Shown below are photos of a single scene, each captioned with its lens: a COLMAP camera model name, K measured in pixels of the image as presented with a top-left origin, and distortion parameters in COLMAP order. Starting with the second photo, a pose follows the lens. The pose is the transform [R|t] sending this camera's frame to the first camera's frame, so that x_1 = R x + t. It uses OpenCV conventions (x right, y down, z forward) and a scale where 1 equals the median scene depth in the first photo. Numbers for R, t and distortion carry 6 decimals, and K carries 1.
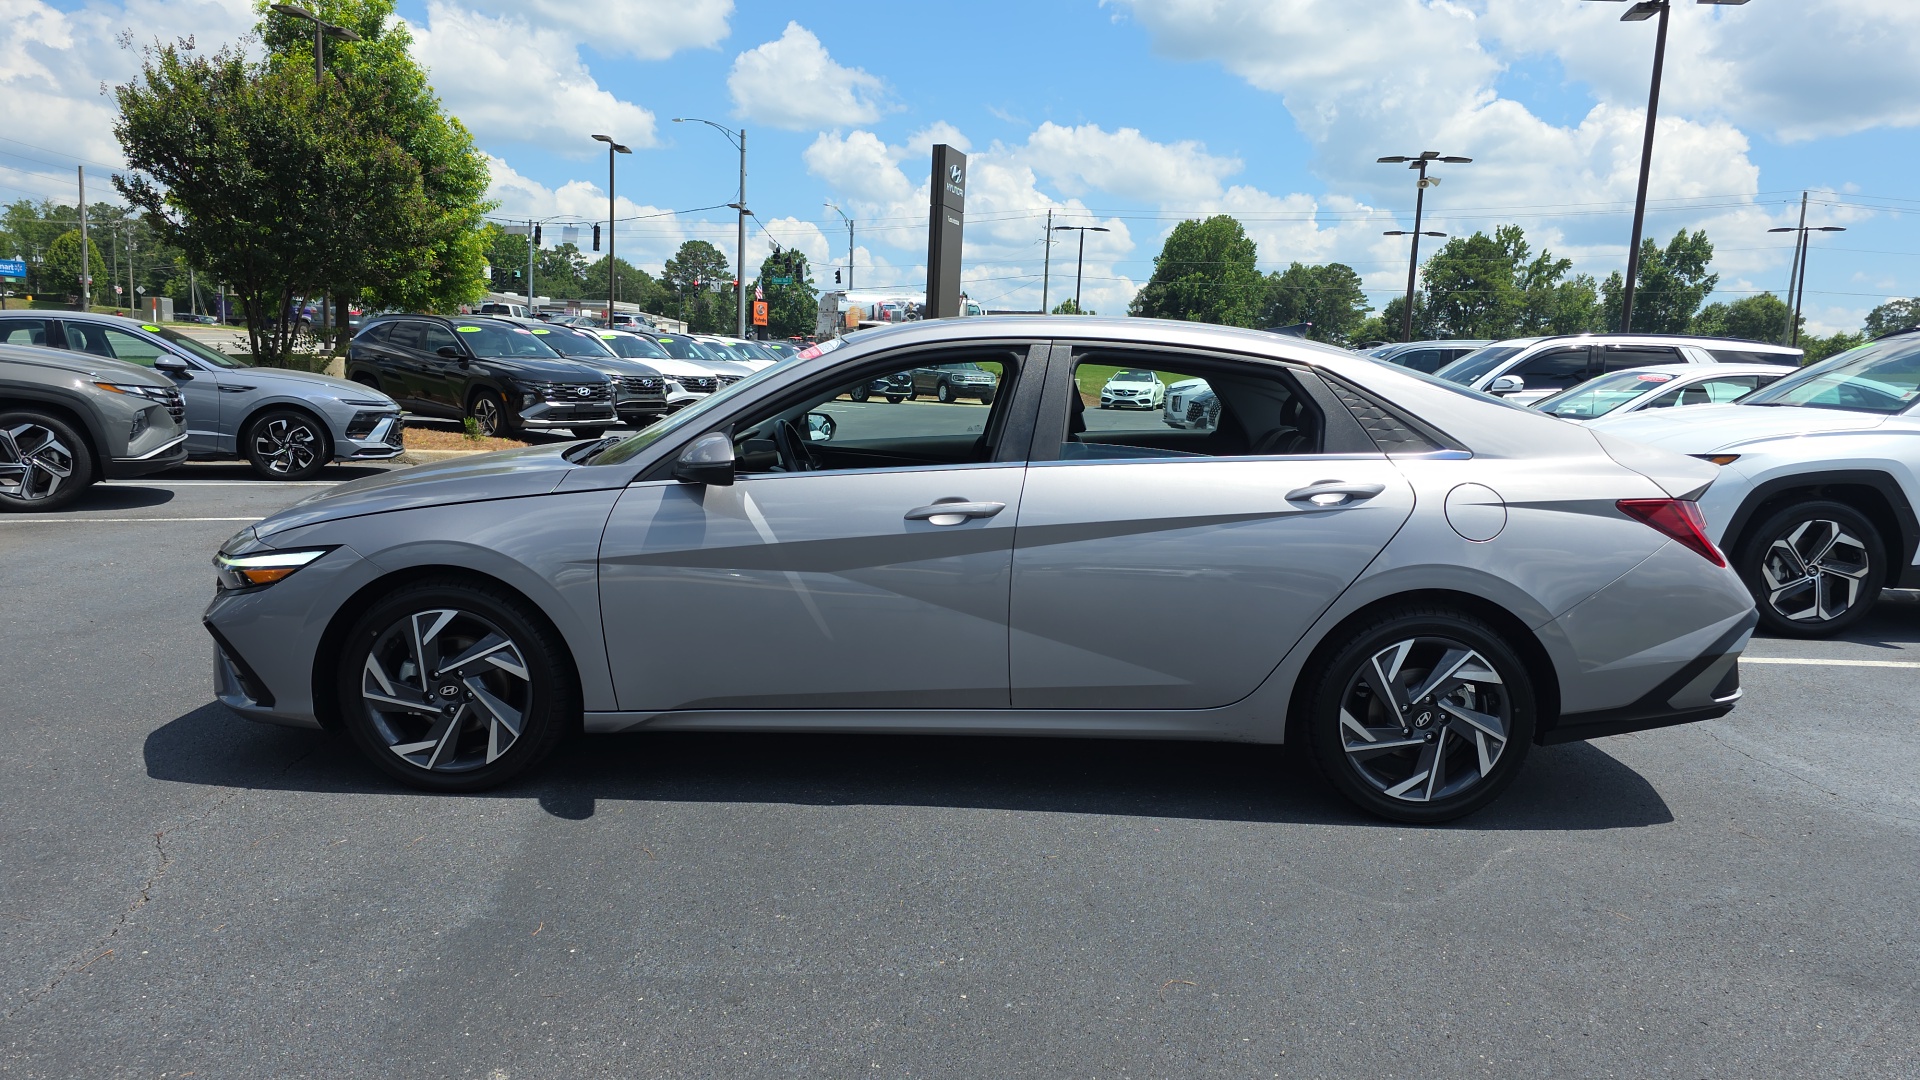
lens RADIAL K [[1269.0, 0, 937.5], [0, 1269.0, 556.8], [0, 0, 1]] dist [0.042386, -0.035162]
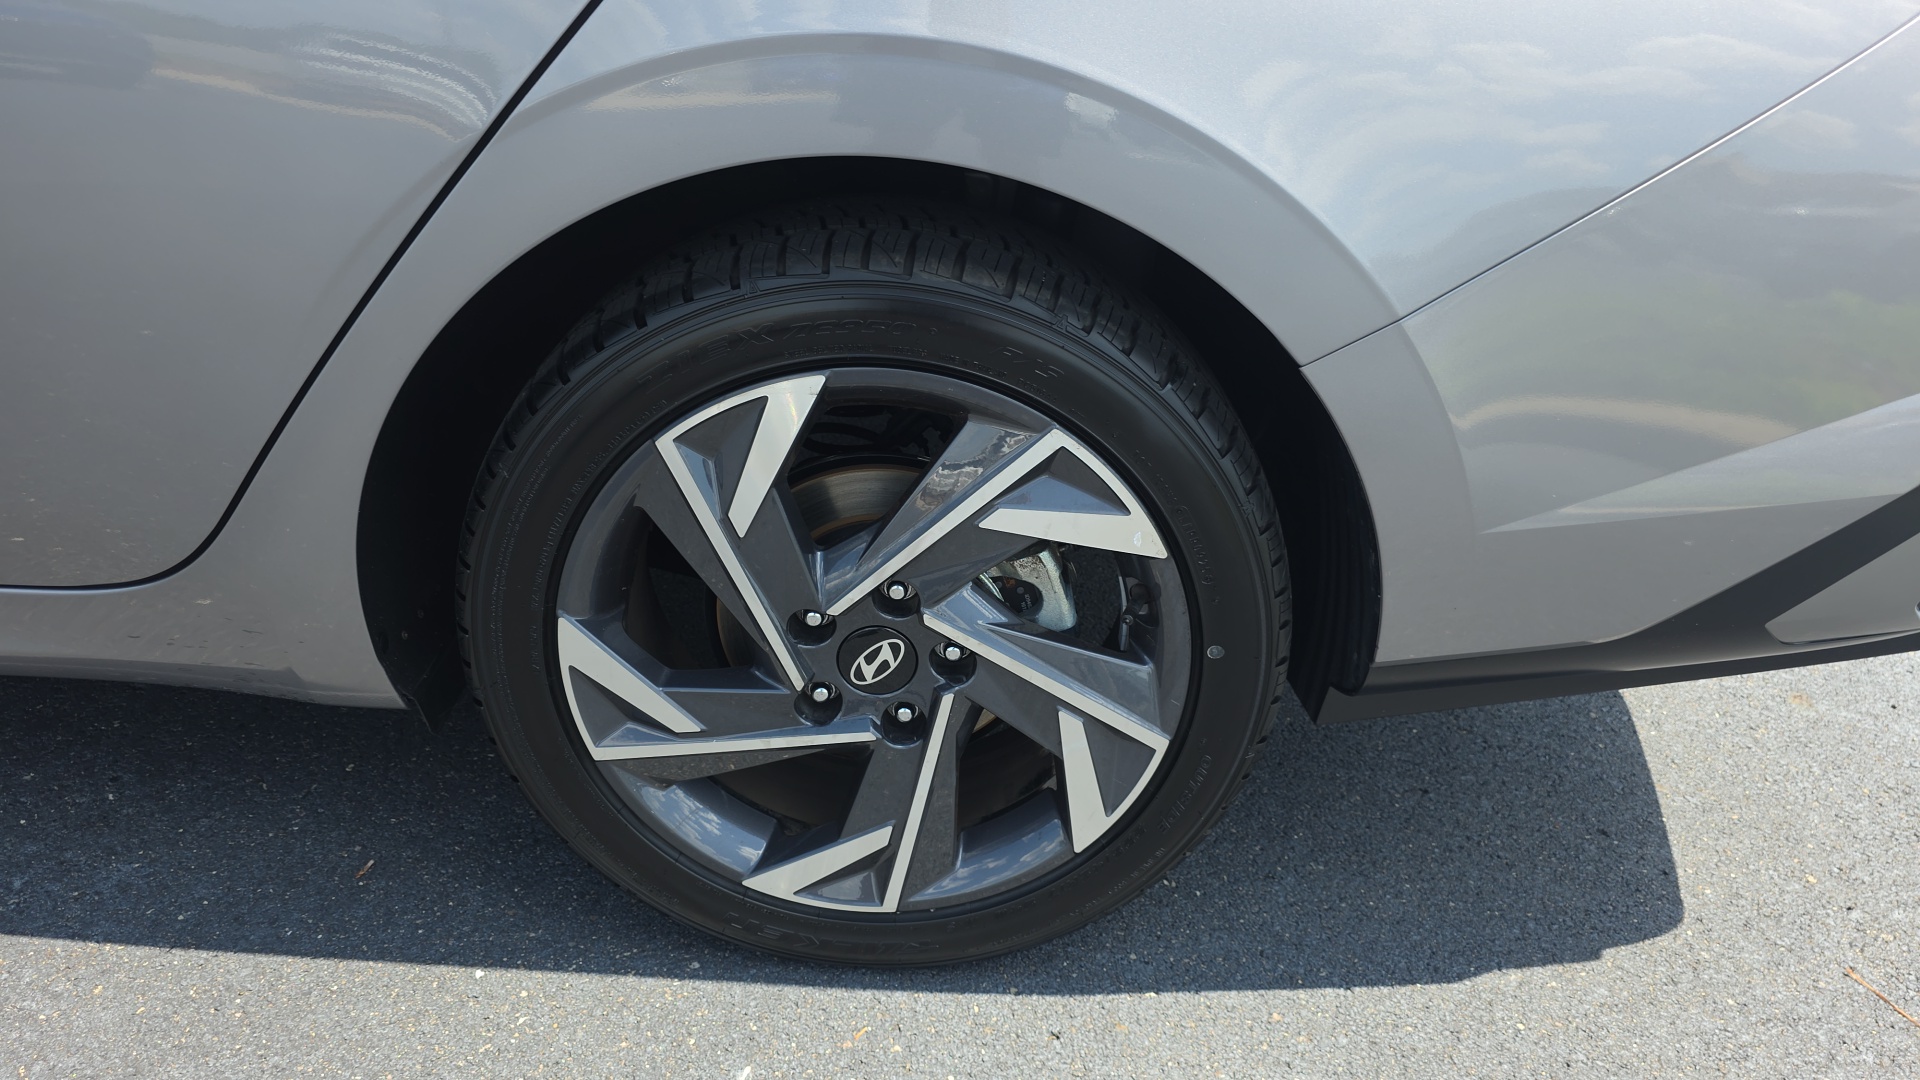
lens RADIAL K [[1269.0, 0, 937.5], [0, 1269.0, 556.8], [0, 0, 1]] dist [0.042386, -0.035162]
pose [[0.999030, 0.038253, 0.021825, 0.385025], [-0.043372, 0.940593, 0.336754, 0.014660], [-0.007646, -0.337374, 0.941340, 0.750189]]
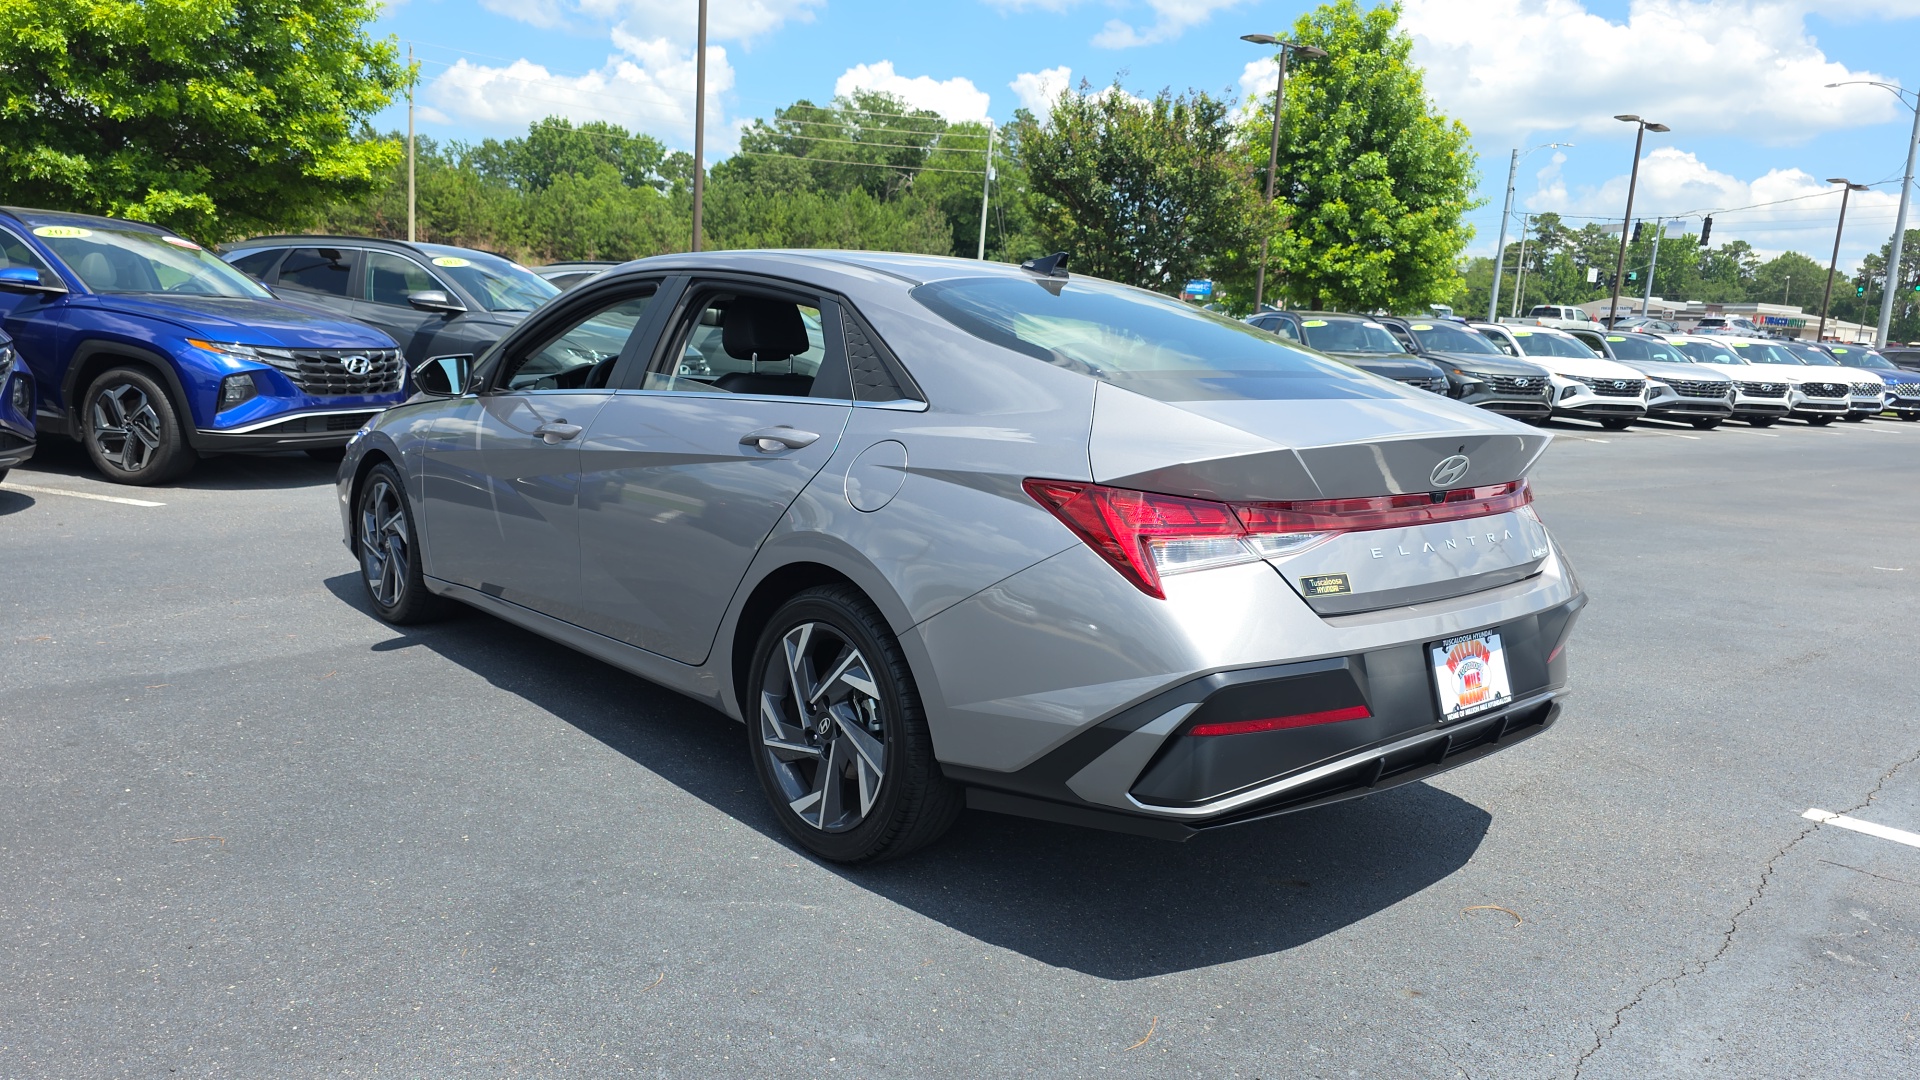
lens RADIAL K [[1272.4, 0, 960.0], [0, 1272.4, 540.0], [0, 0, 1]] dist [0.057819, -0.053617]
pose [[0.680709, 0.119060, -0.722814, 1.001475], [-0.134231, 0.990270, 0.036703, -0.029988], [0.720151, 0.072040, 0.690068, 0.495414]]
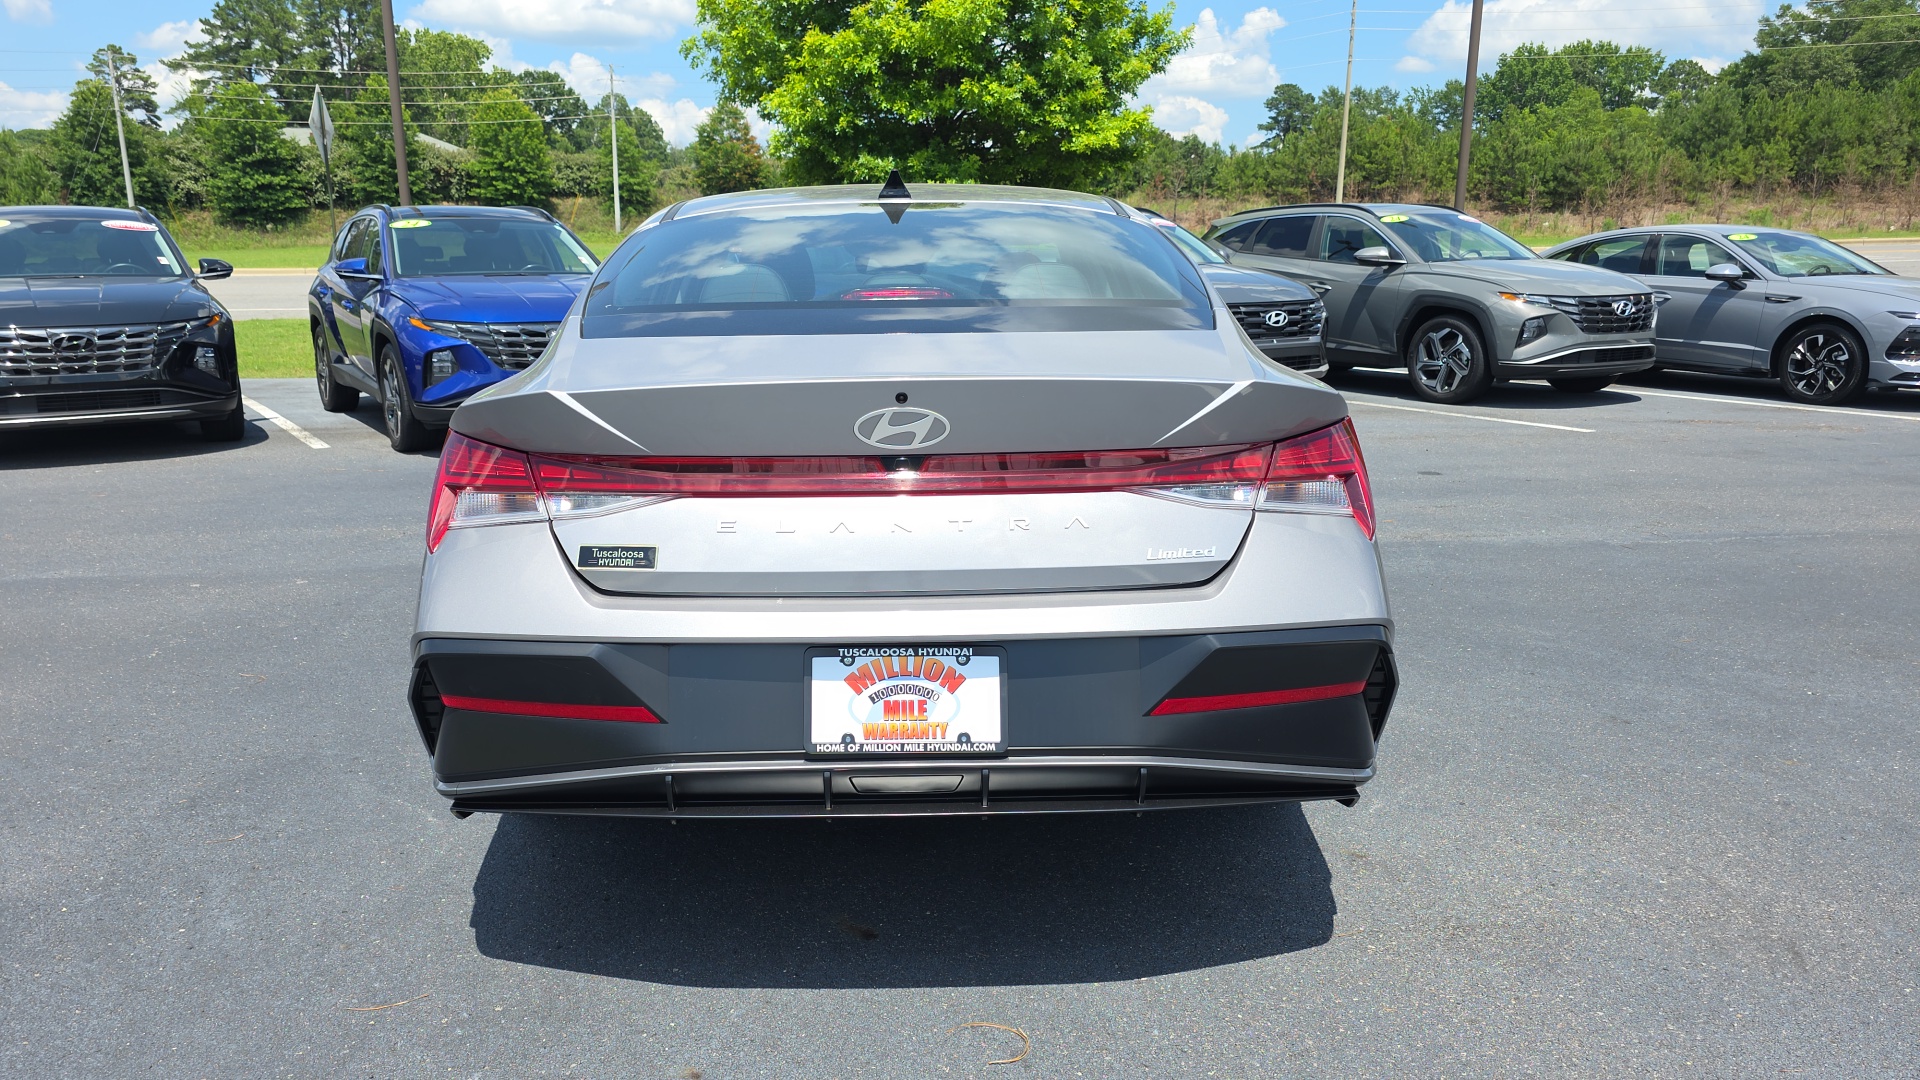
lens RADIAL K [[1308.3, 0, 938.4], [0, 1308.3, 541.1], [0, 0, 1]] dist [0.039333, -0.044599]
pose [[0.035954, 0.174421, -0.984015, 1.215274], [-0.134674, 0.976515, 0.168171, -0.128768], [0.990238, 0.126474, 0.058600, 1.199664]]
